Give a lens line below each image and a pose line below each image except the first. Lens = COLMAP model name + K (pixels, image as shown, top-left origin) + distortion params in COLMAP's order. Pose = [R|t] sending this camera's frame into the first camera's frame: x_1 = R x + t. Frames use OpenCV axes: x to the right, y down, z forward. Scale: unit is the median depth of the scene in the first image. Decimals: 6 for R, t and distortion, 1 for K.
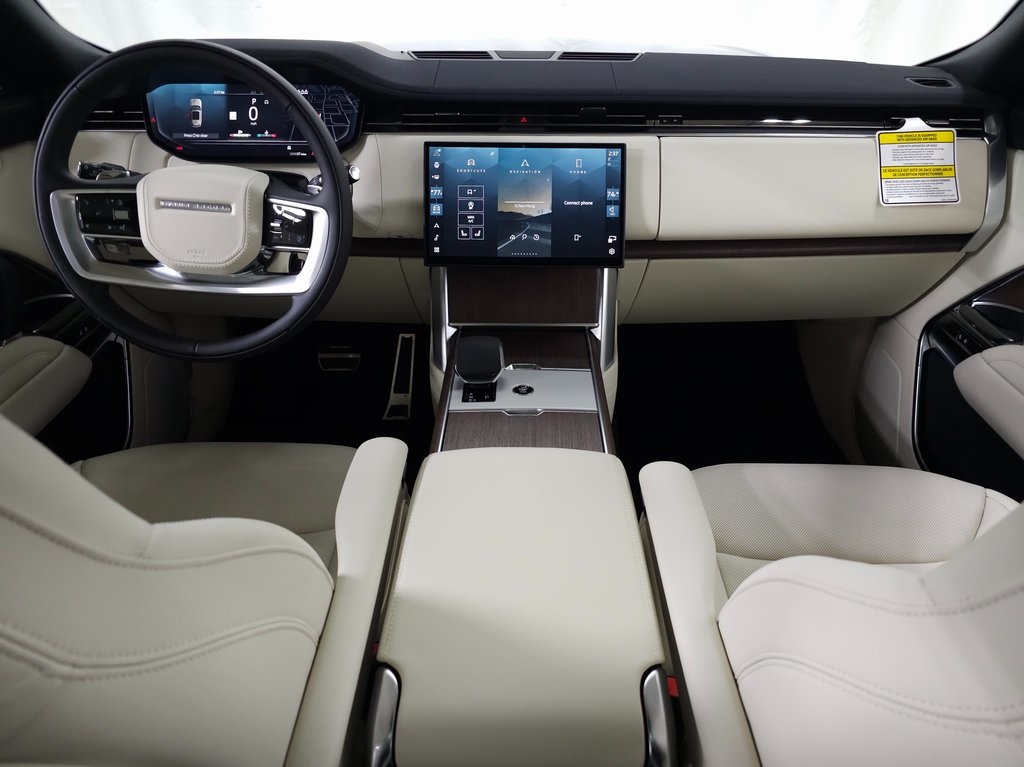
lens RADIAL K [[692.0, 0, 520.3], [0, 692.0, 387.7], [0, 0, 1]] dist [0.073225, -0.077506]
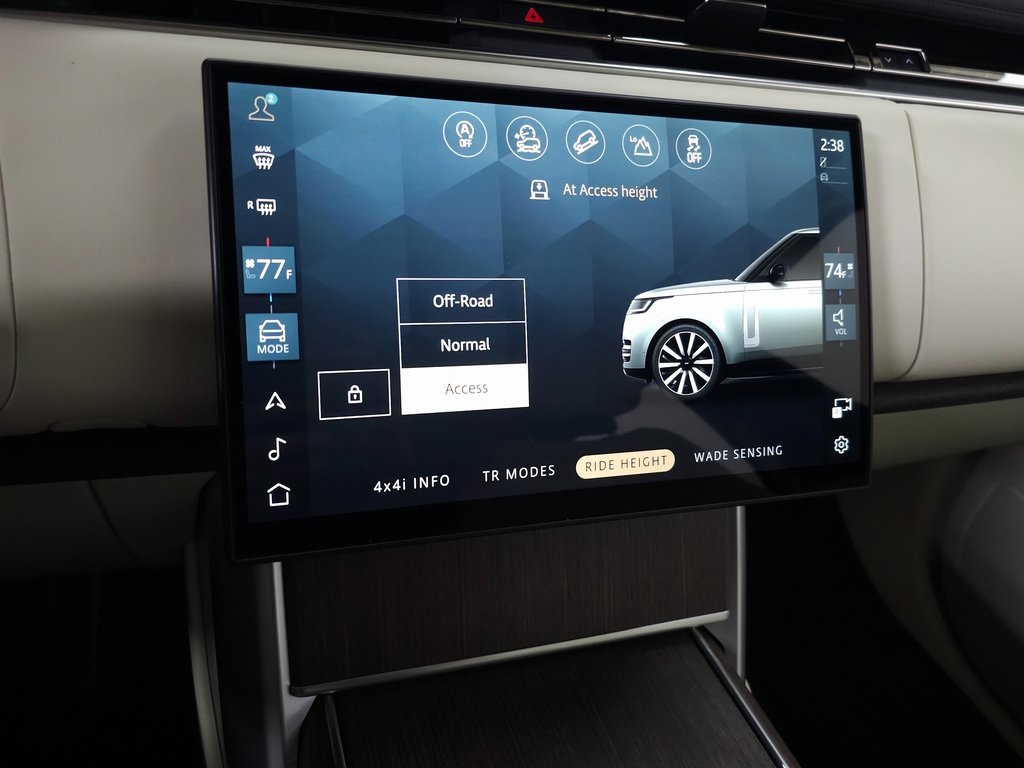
lens RADIAL K [[840.2, 0, 526.7], [0, 840.2, 380.6], [0, 0, 1]] dist [0.011274, 0.002946]
pose [[0.929242, -0.054405, 0.365444, -0.145957], [0.055003, 0.998448, 0.008781, -0.237807], [-0.365354, 0.011941, 0.930792, 0.688988]]
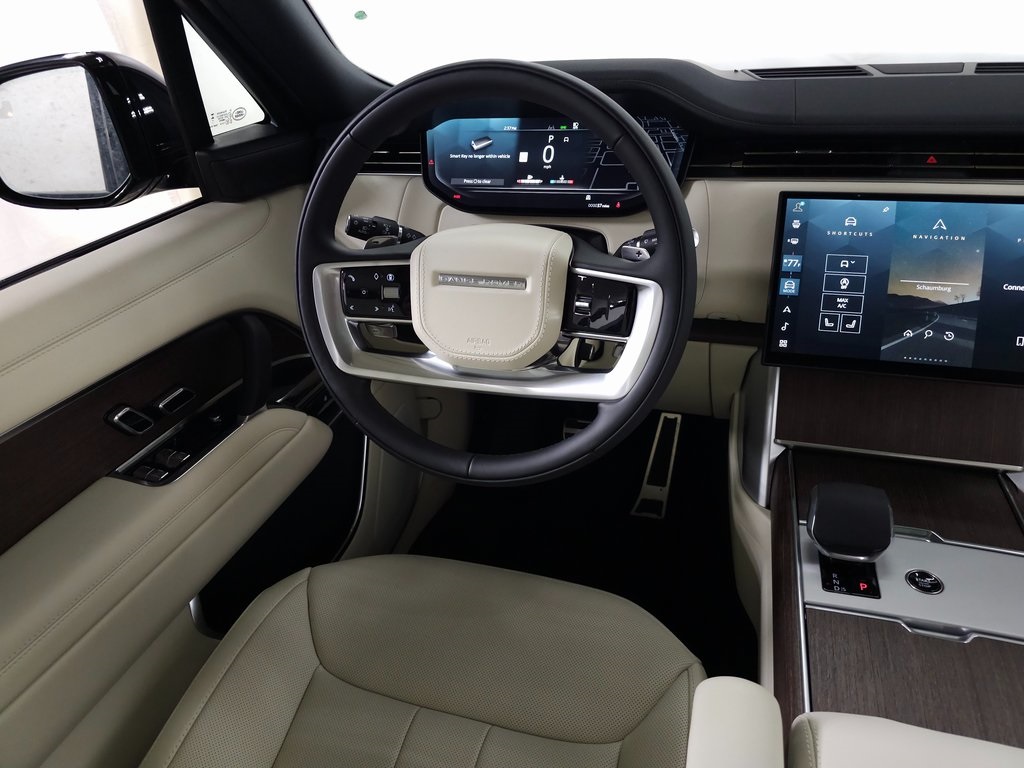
lens RADIAL K [[697.0, 0, 512.0], [0, 697.0, 384.0], [0, 0, 1]] dist [0.041535, -0.044523]
pose [[0.955404, 0.092630, -0.280399, -0.179380], [-0.103595, 0.994318, -0.024503, -0.113335], [0.276536, 0.052458, 0.959571, 0.254932]]
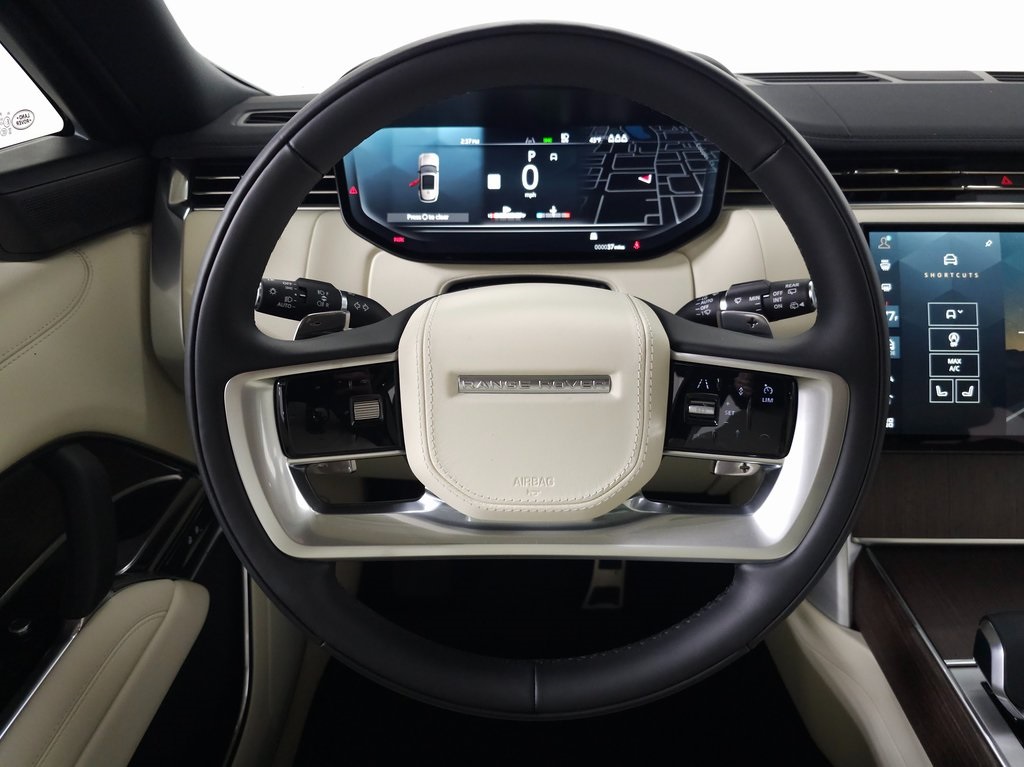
lens RADIAL K [[709.9, 0, 514.3], [0, 709.9, 379.8], [0, 0, 1]] dist [0.037084, -0.048909]
pose [[0.999804, -0.002813, -0.019600, -0.391099], [0.001273, 0.996942, -0.078131, -0.189392], [0.019760, 0.078091, 0.996750, 0.456757]]
